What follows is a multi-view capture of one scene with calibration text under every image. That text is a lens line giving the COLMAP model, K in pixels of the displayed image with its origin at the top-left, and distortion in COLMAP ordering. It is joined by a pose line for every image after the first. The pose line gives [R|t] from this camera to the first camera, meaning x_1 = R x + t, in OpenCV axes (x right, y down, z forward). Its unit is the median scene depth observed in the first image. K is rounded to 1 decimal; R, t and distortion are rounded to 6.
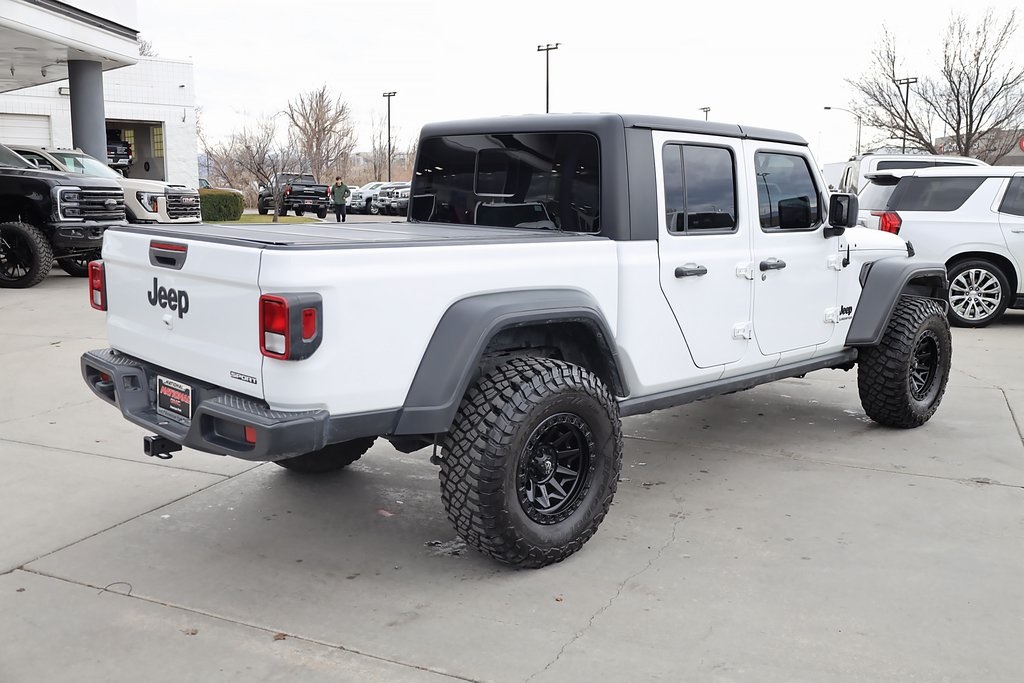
lens RADIAL K [[990.2, 0, 511.3], [0, 990.2, 337.4], [0, 0, 1]] dist [0.012558, 0.000000]
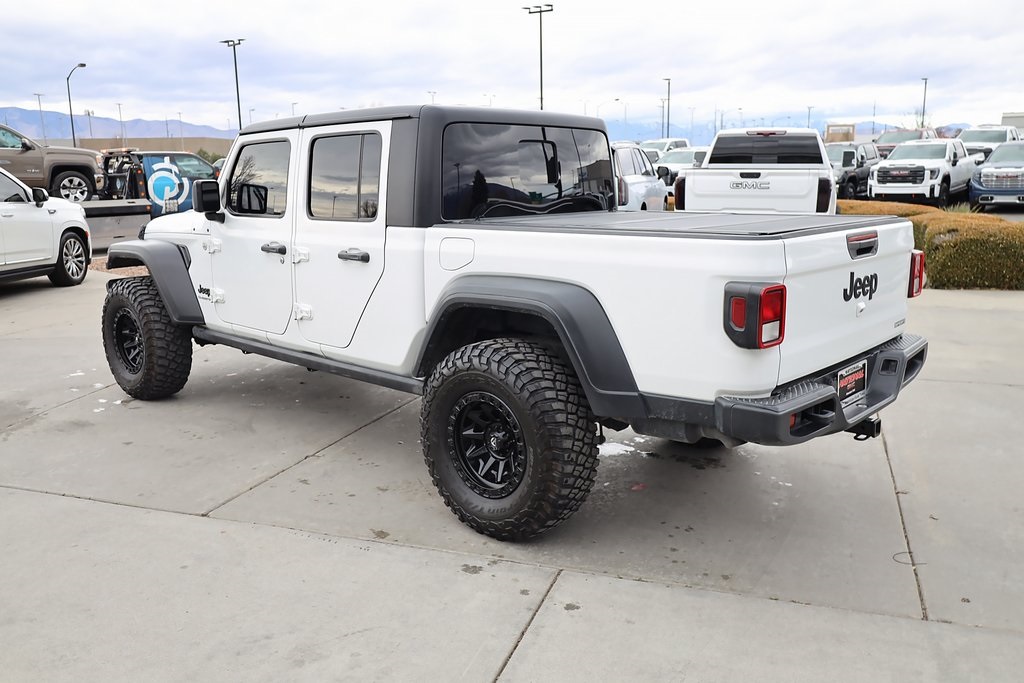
lens RADIAL K [[881.1, 0, 517.3], [0, 881.1, 333.8], [0, 0, 1]] dist [-0.016272, -0.001579]
pose [[-0.111892, -0.197305, 0.973936, -1.185980], [0.159417, 0.963832, 0.213573, -0.241112], [-0.980850, 0.179159, -0.076392, 1.397091]]
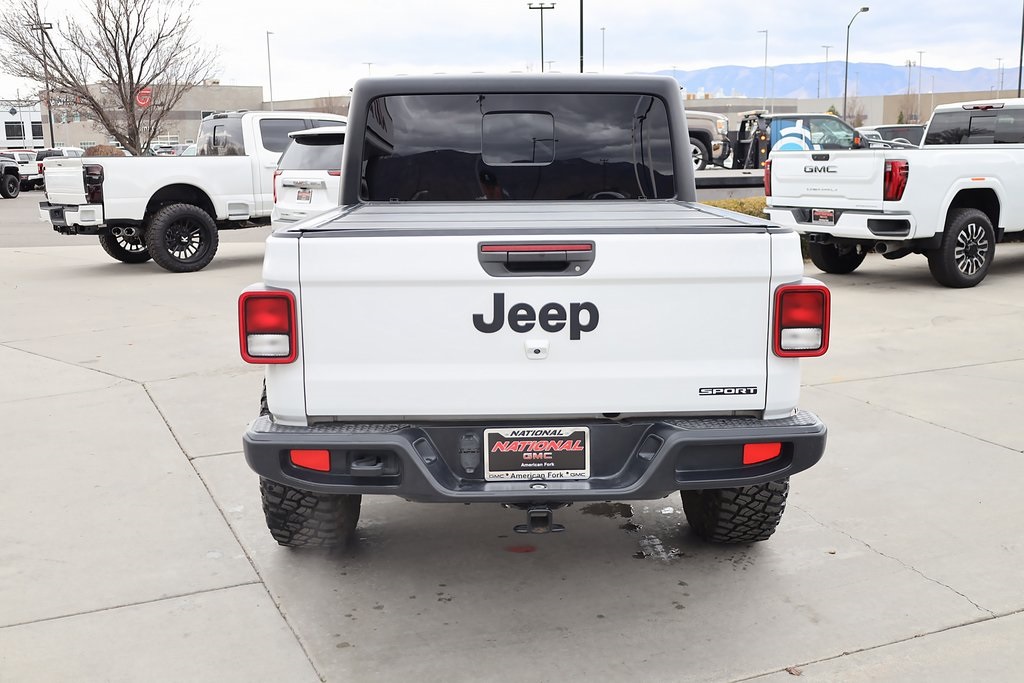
lens RADIAL K [[1091.3, 0, 506.4], [0, 1091.3, 346.6], [0, 0, 1]] dist [0.018721, 0.000000]
pose [[0.661248, -0.162750, 0.732300, -0.933880], [0.139529, 0.985831, 0.093105, -0.094831], [-0.737077, 0.040612, 0.674588, 0.456693]]
